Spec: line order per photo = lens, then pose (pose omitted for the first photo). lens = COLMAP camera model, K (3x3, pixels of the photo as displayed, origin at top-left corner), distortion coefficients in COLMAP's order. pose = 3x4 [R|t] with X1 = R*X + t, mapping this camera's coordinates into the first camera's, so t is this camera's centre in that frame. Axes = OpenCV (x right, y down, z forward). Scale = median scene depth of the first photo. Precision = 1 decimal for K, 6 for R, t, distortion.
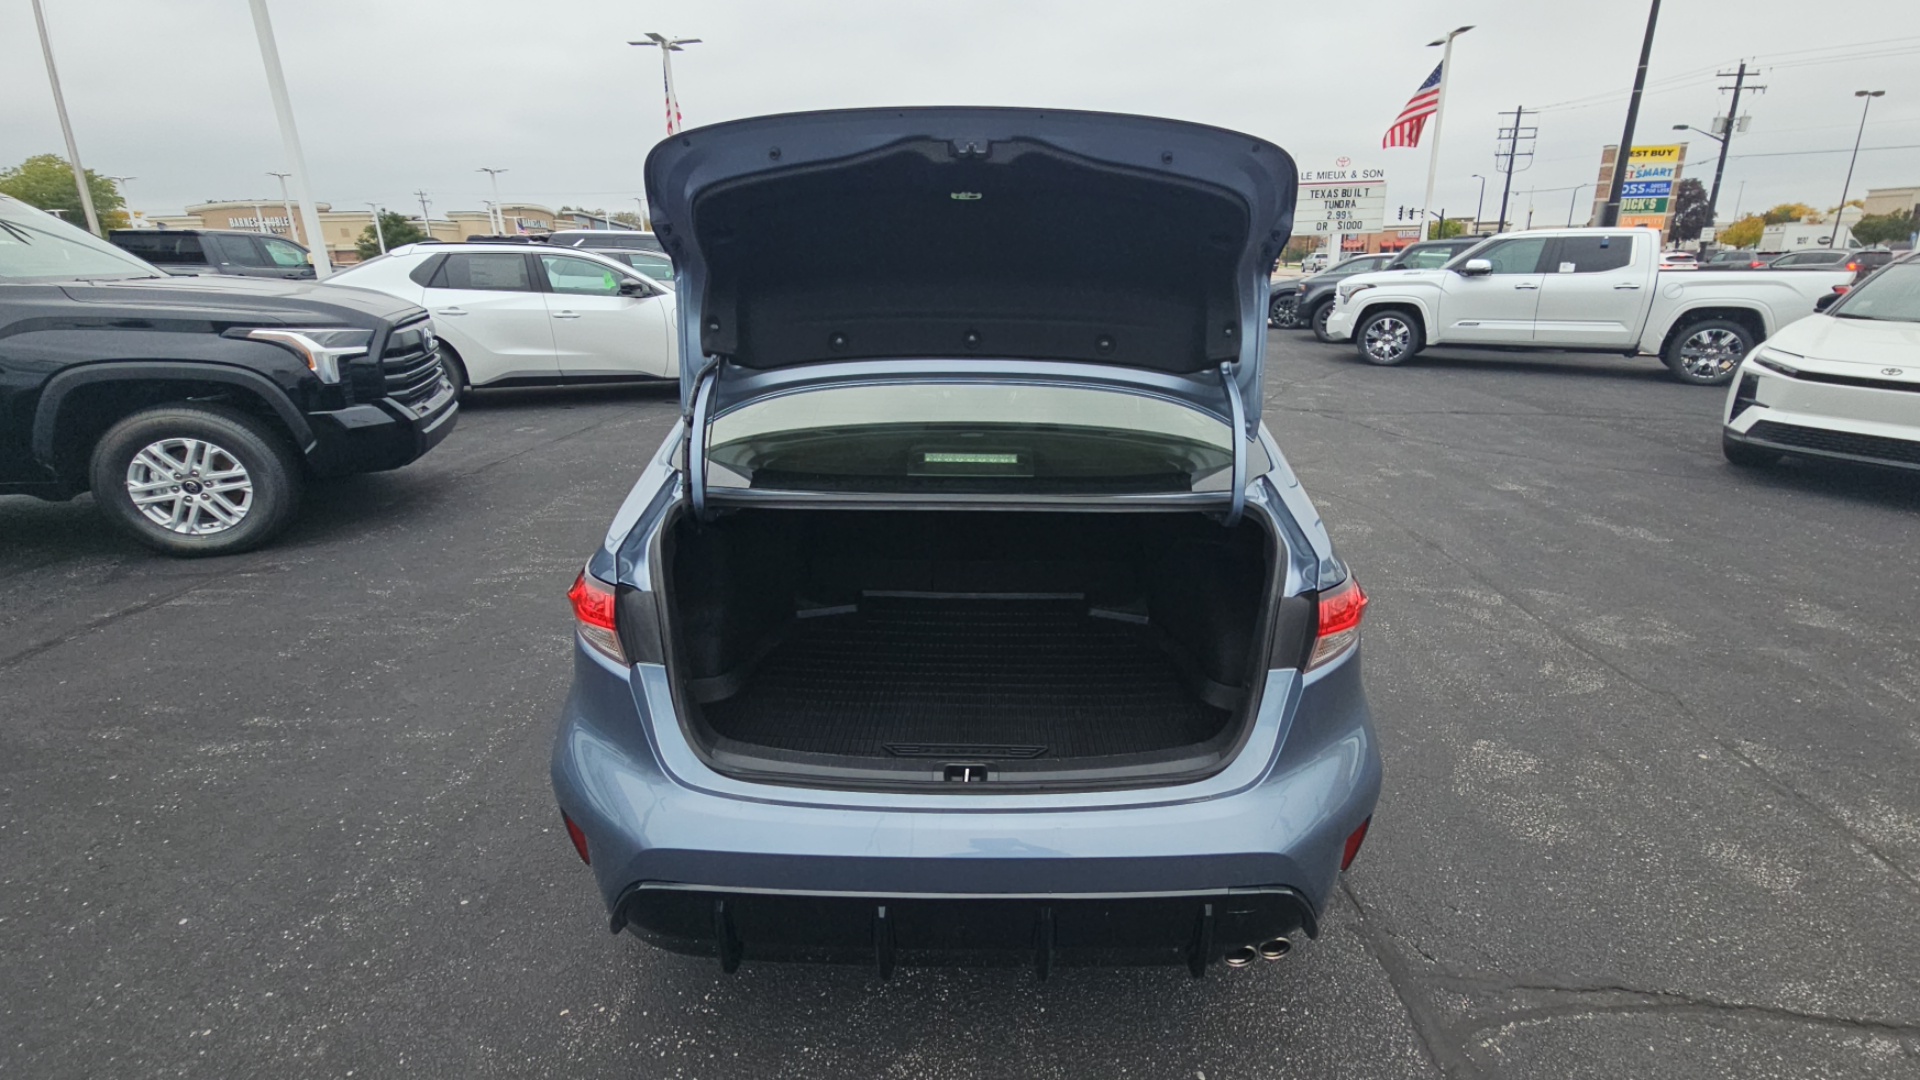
lens RADIAL K [[858.2, 0, 978.9], [0, 858.2, 541.4], [0, 0, 1]] dist [0.009056, -0.006996]
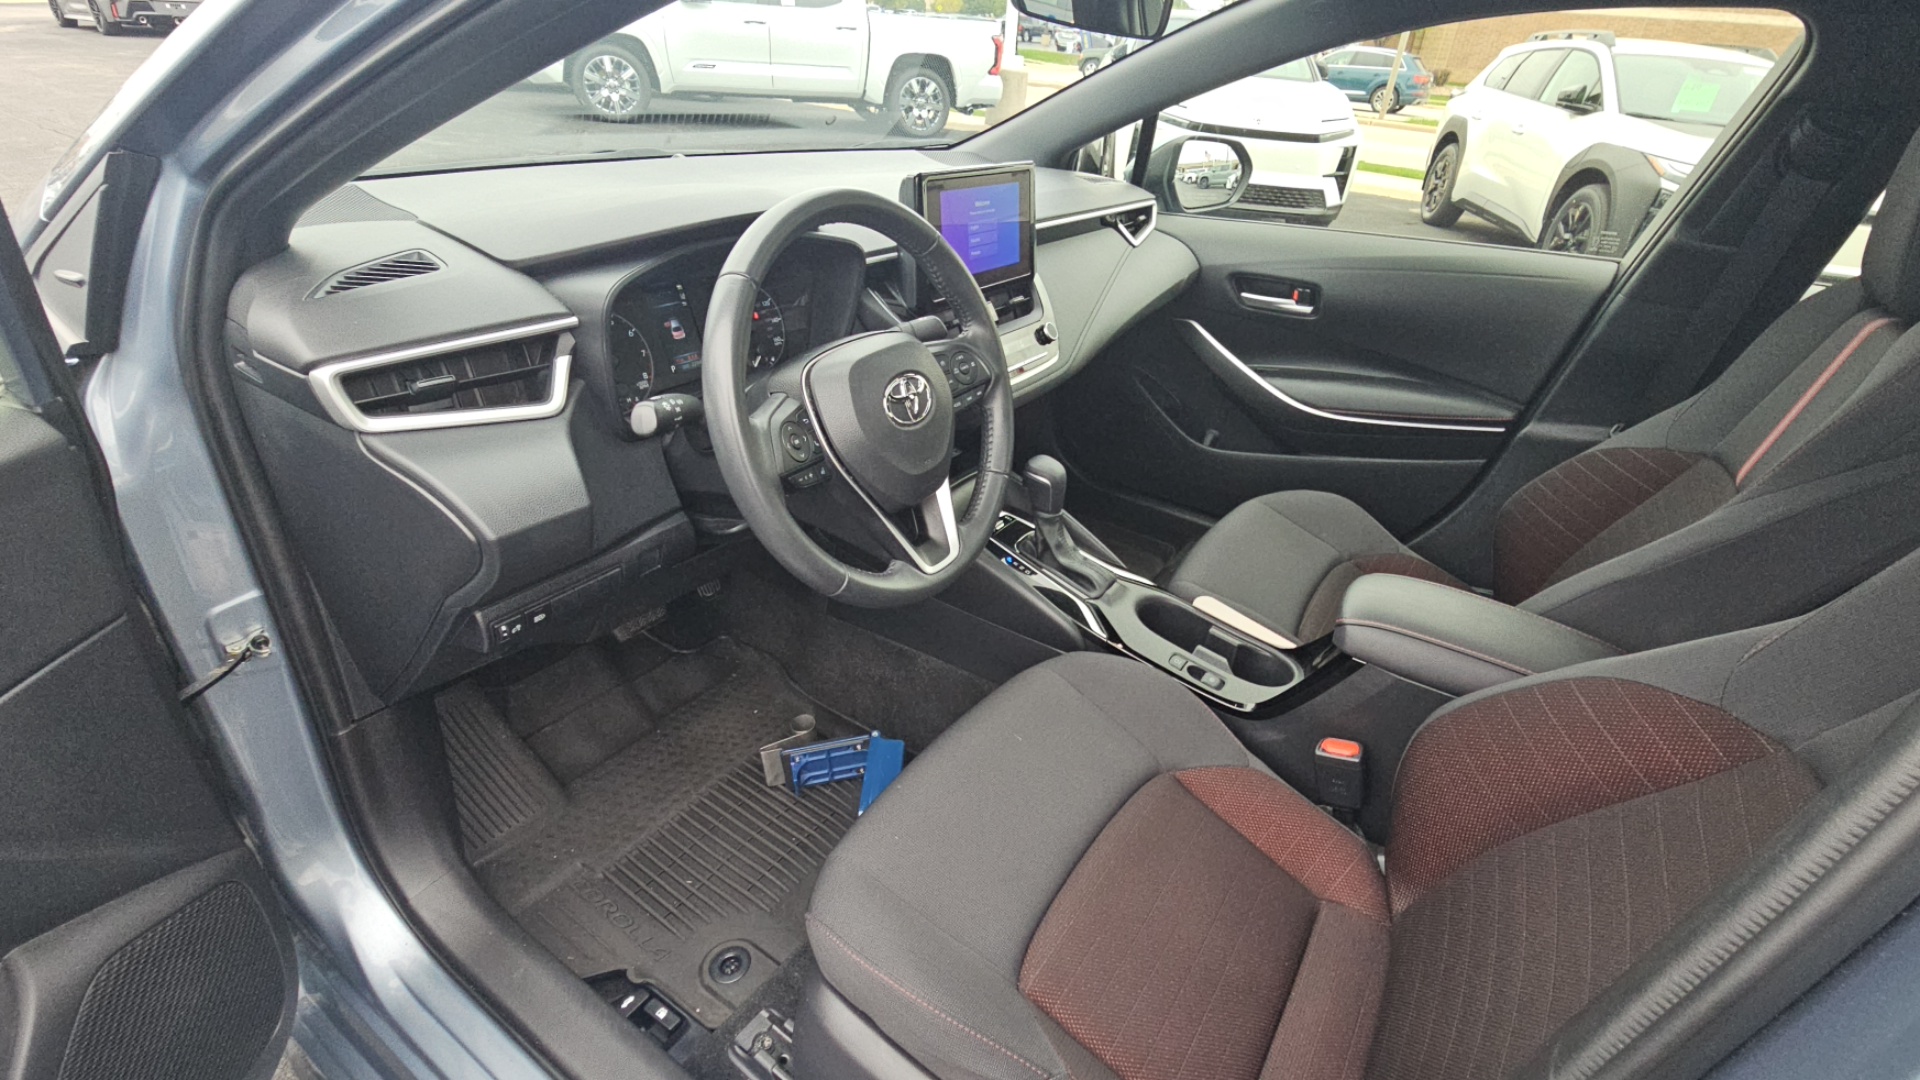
lens RADIAL K [[858.2, 0, 980.5], [0, 858.2, 539.2], [0, 0, 1]] dist [0.009056, -0.006996]
pose [[0.544081, -0.383698, 0.746158, -0.090581], [0.183911, 0.922219, 0.340131, -0.073111], [-0.818628, -0.047832, 0.572328, 0.320331]]
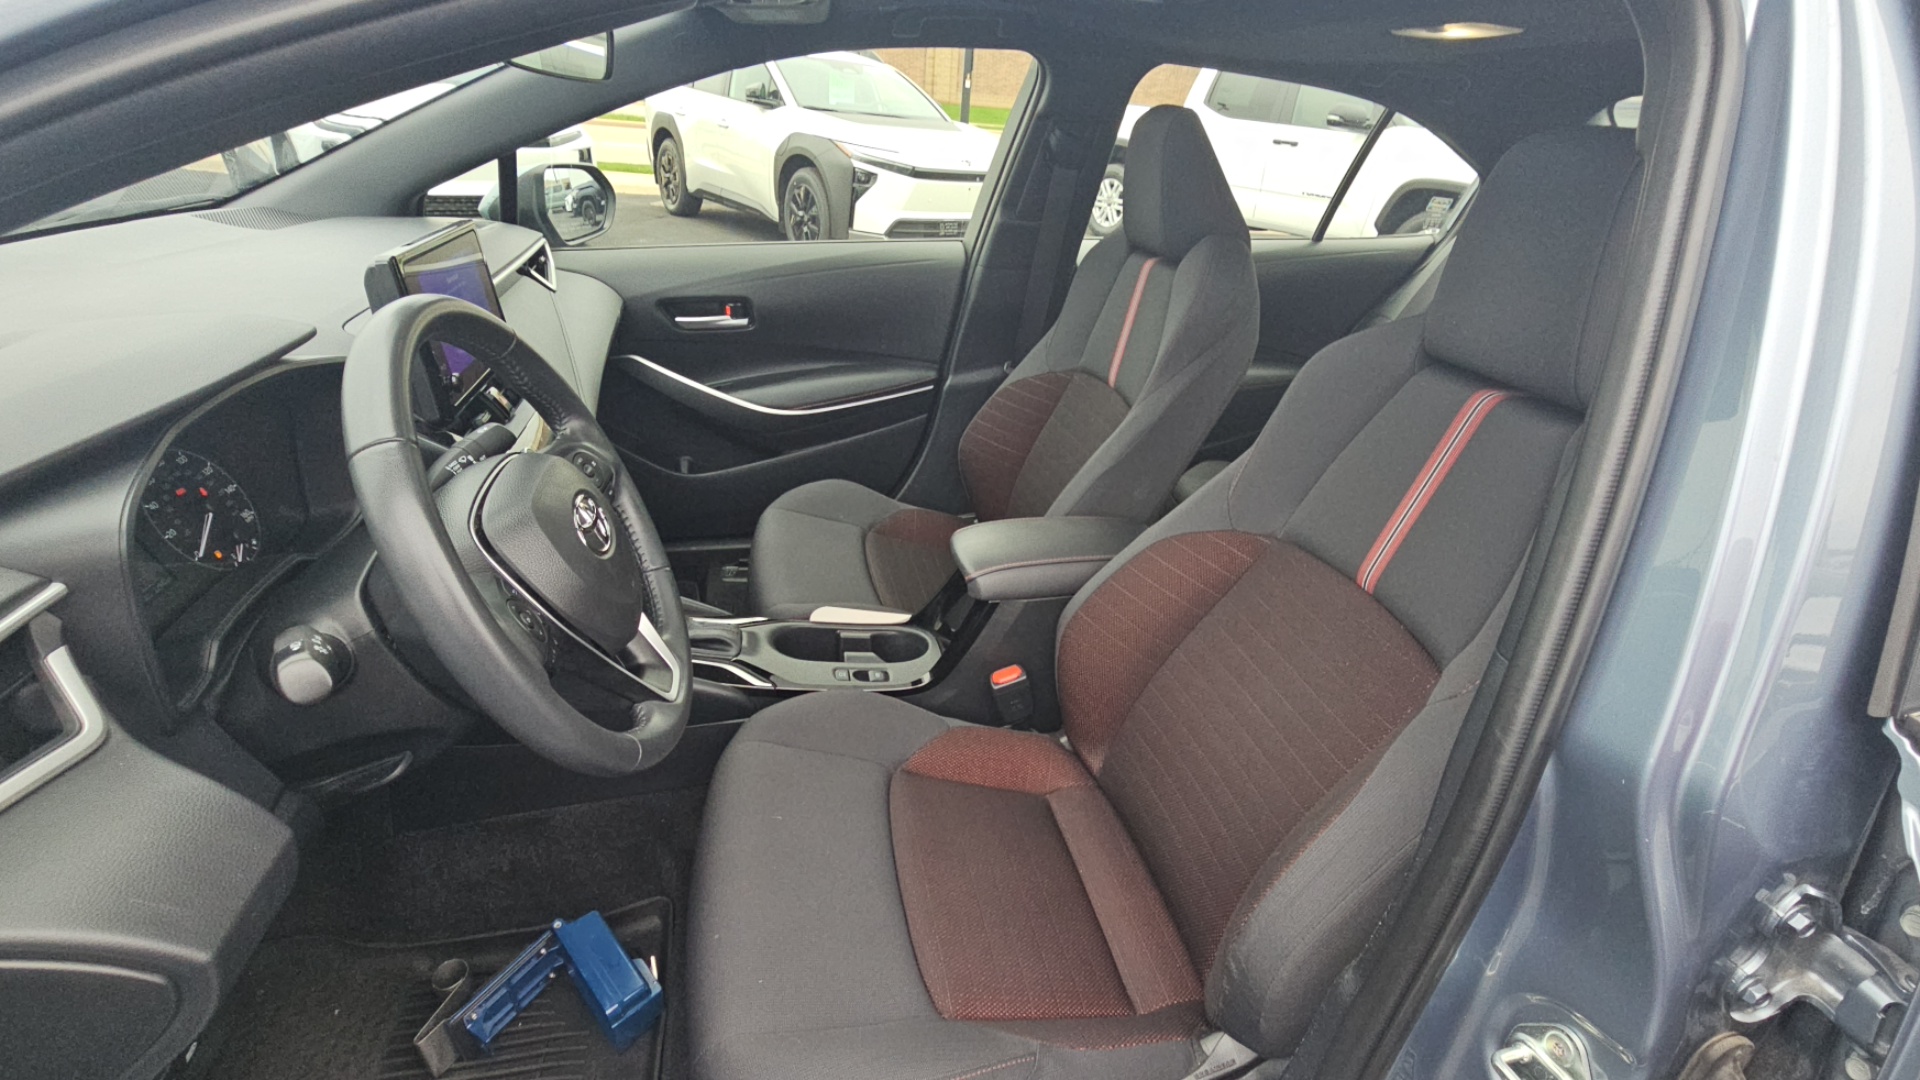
lens RADIAL K [[858.2, 0, 977.7], [0, 858.2, 542.2], [0, 0, 1]] dist [0.009056, -0.006996]
pose [[-0.233172, -0.455451, 0.859183, -0.095168], [0.231455, 0.832152, 0.503936, -0.084123], [-0.944489, 0.316366, -0.088618, 0.347391]]
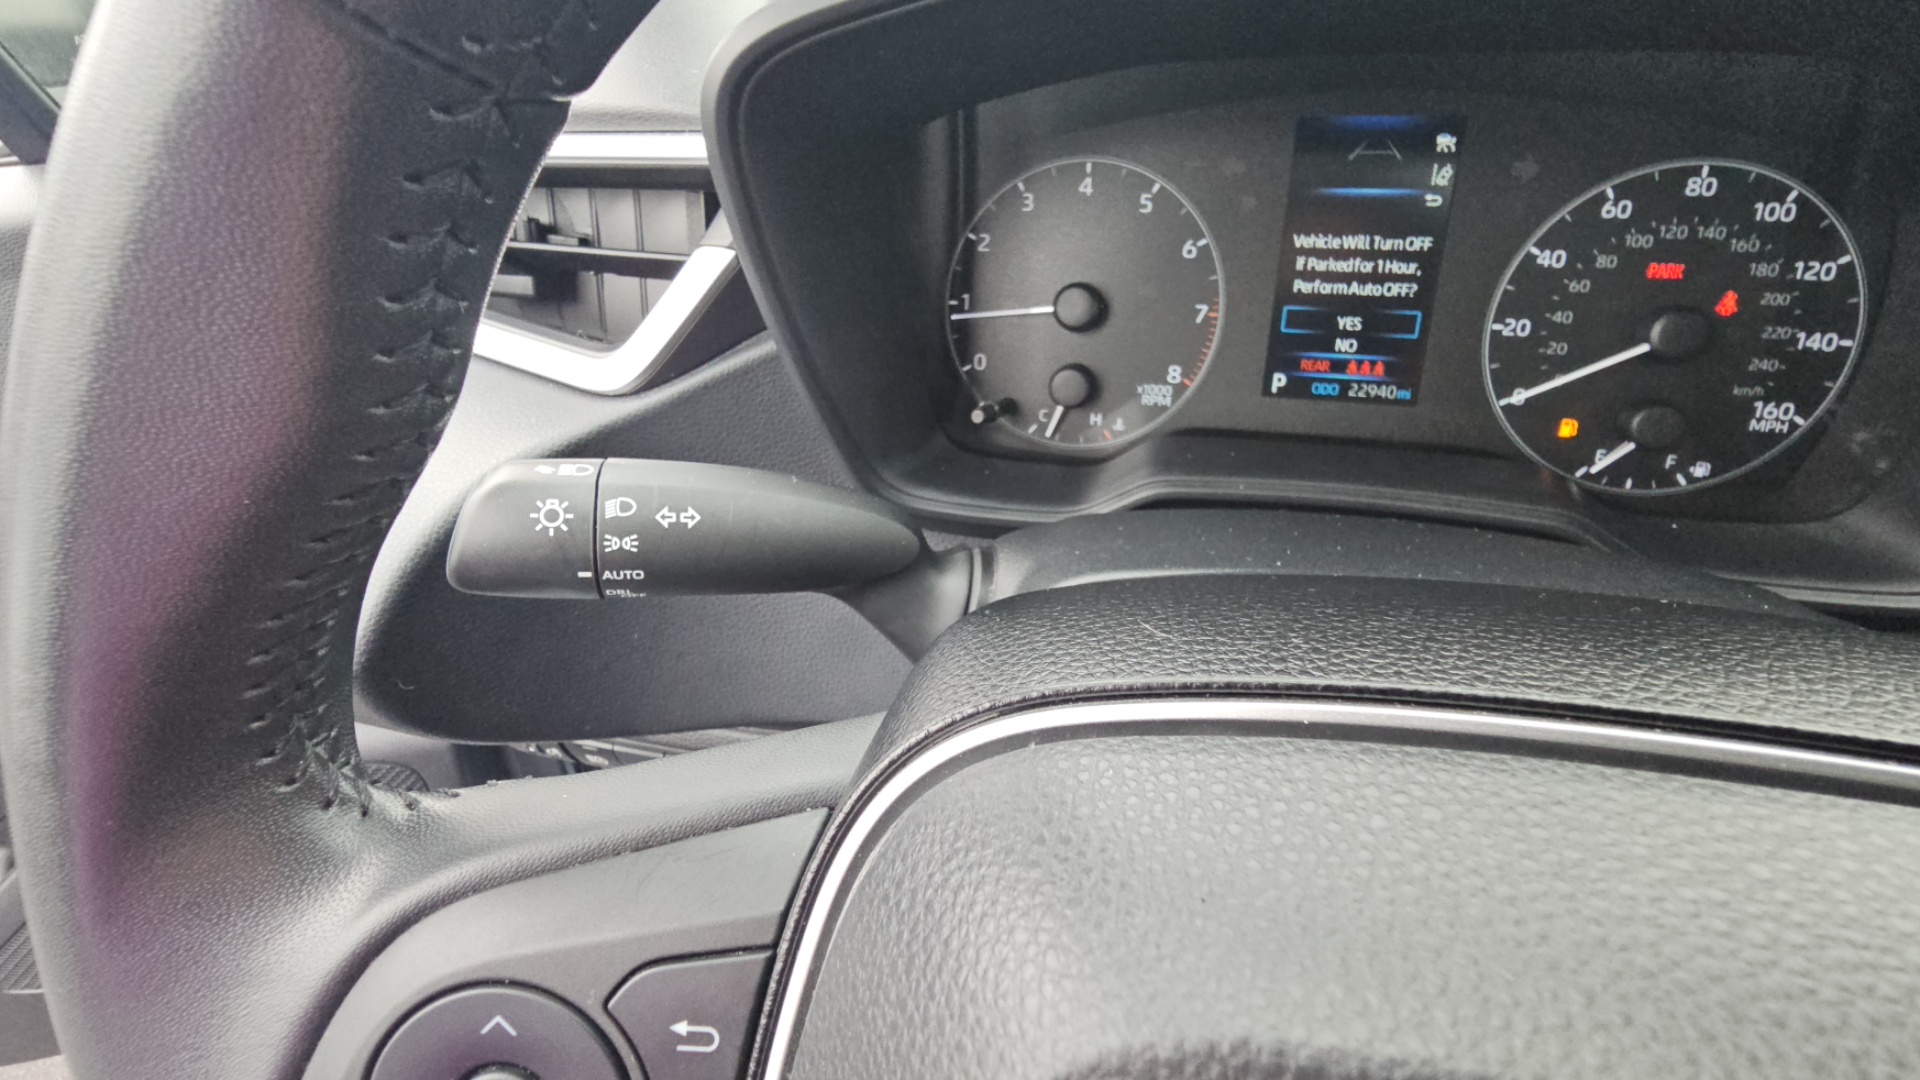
lens RADIAL K [[858.2, 0, 978.4], [0, 858.2, 550.2], [0, 0, 1]] dist [0.009056, -0.006996]
pose [[0.967601, 0.097540, -0.232883, -0.039096], [-0.012041, 0.939141, 0.343320, -0.069816], [0.252198, -0.329392, 0.909889, 0.364376]]
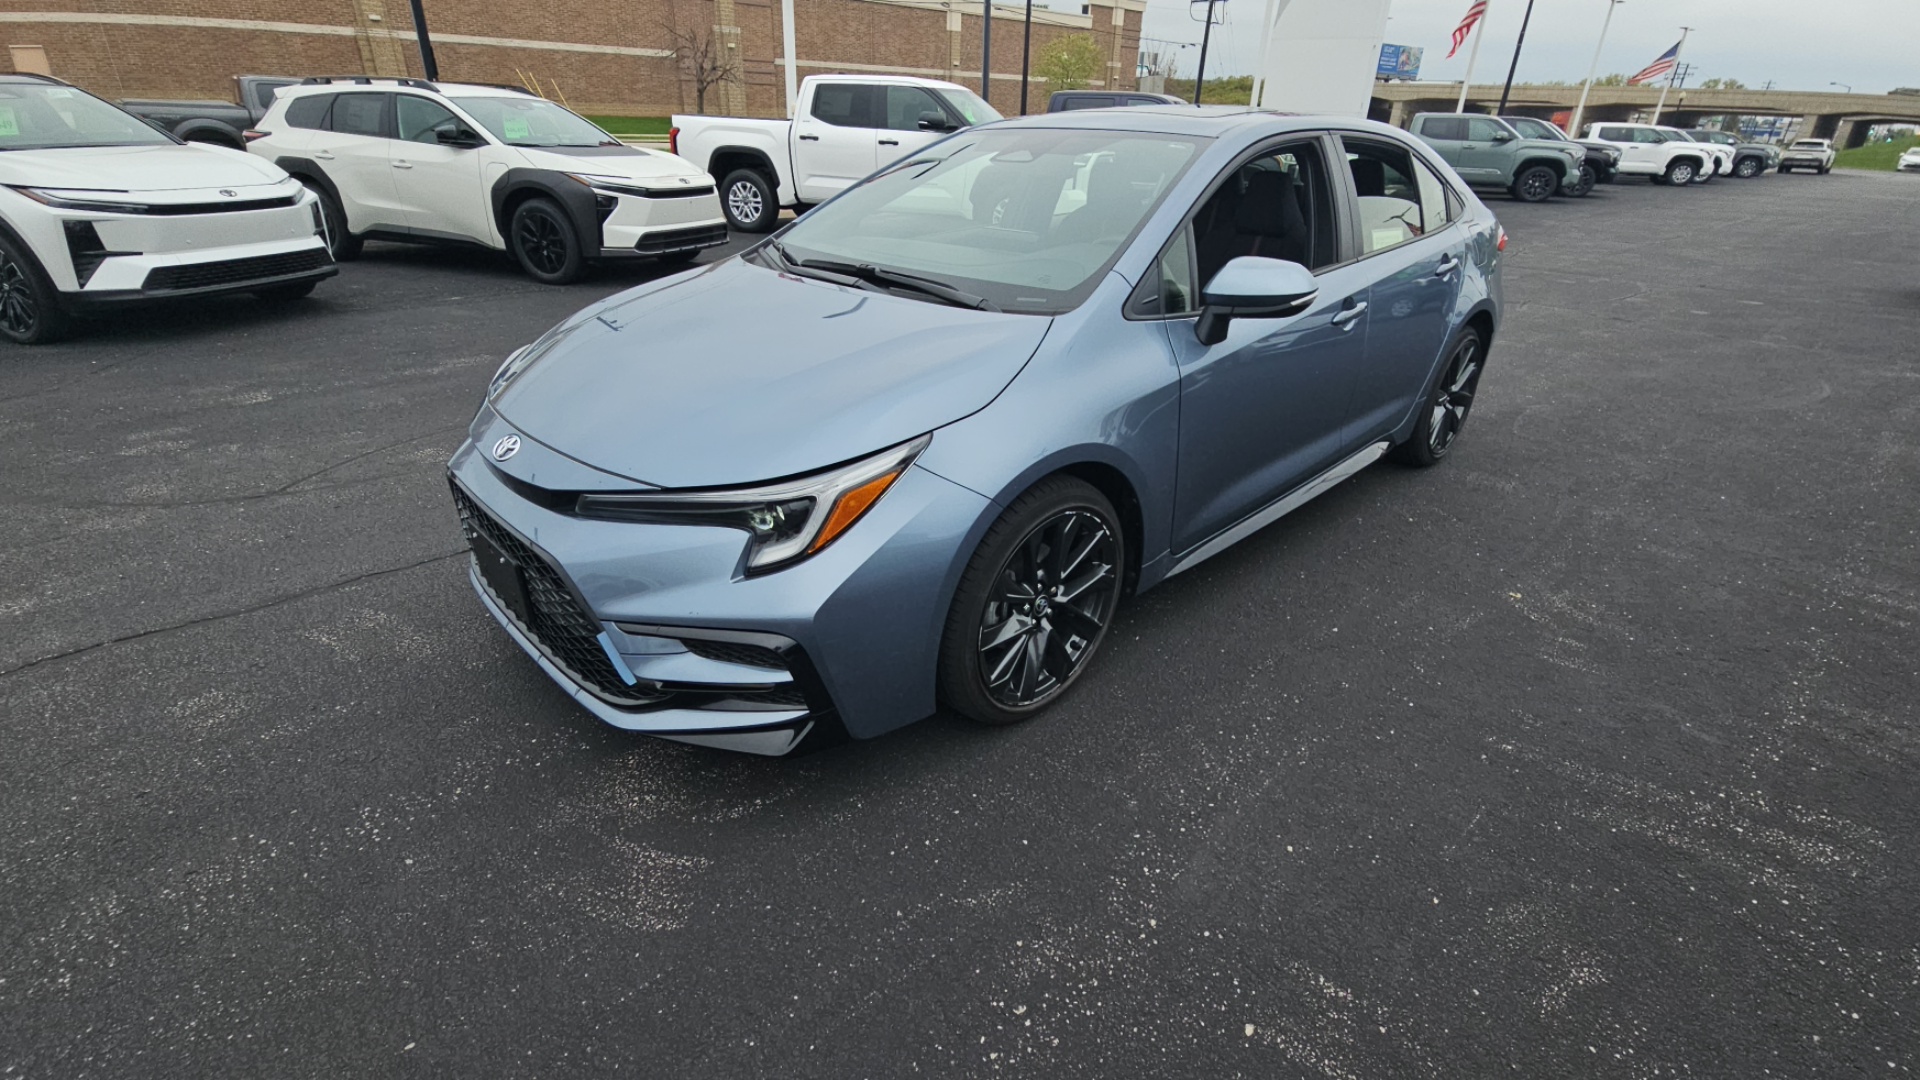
lens RADIAL K [[858.2, 0, 977.2], [0, 858.2, 542.6], [0, 0, 1]] dist [0.009056, -0.006996]
pose [[-0.705360, -0.325629, 0.629629, -0.190728], [0.199886, 0.760823, 0.617409, -0.172060], [-0.680082, 0.561350, -0.471565, 0.566473]]
